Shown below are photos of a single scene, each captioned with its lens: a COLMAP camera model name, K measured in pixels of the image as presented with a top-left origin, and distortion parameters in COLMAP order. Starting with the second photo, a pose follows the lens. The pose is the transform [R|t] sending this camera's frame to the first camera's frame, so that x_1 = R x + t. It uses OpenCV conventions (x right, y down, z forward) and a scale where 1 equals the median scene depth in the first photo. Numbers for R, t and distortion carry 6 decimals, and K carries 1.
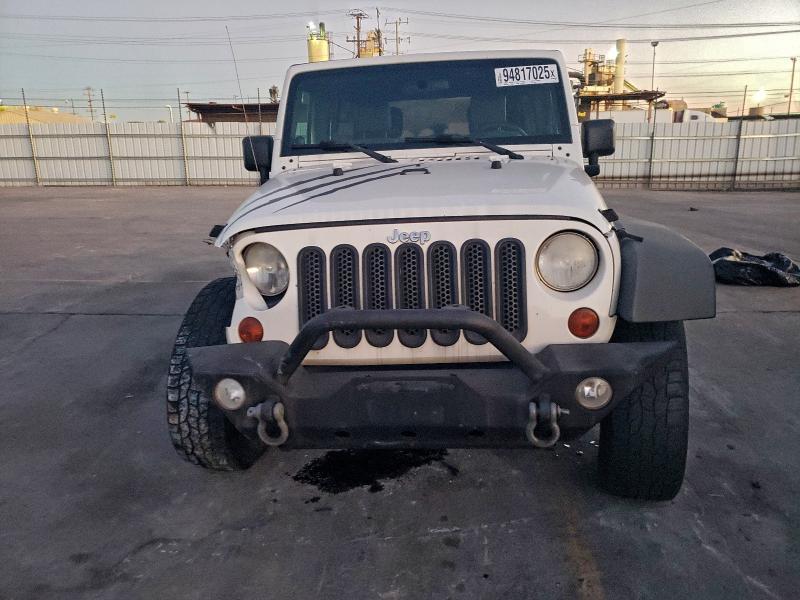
lens RADIAL K [[597.6, 0, 405.1], [0, 597.6, 299.0], [0, 0, 1]] dist [-0.013818, -0.004075]
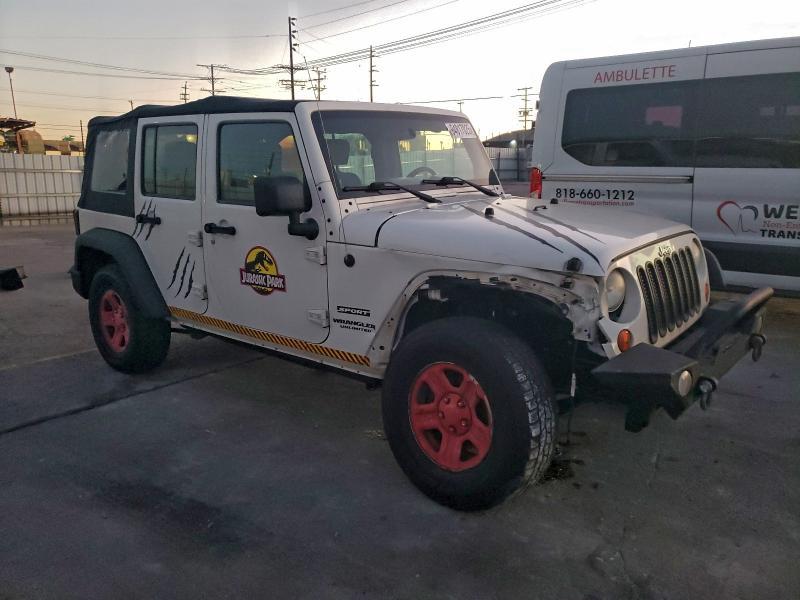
lens RADIAL K [[597.6, 0, 406.3], [0, 597.6, 297.4], [0, 0, 1]] dist [-0.013818, -0.004075]
pose [[0.636503, -0.161722, 0.754128, -1.166273], [0.202064, 0.978583, 0.039309, -0.136315], [-0.744335, 0.127361, 0.655549, 0.424726]]
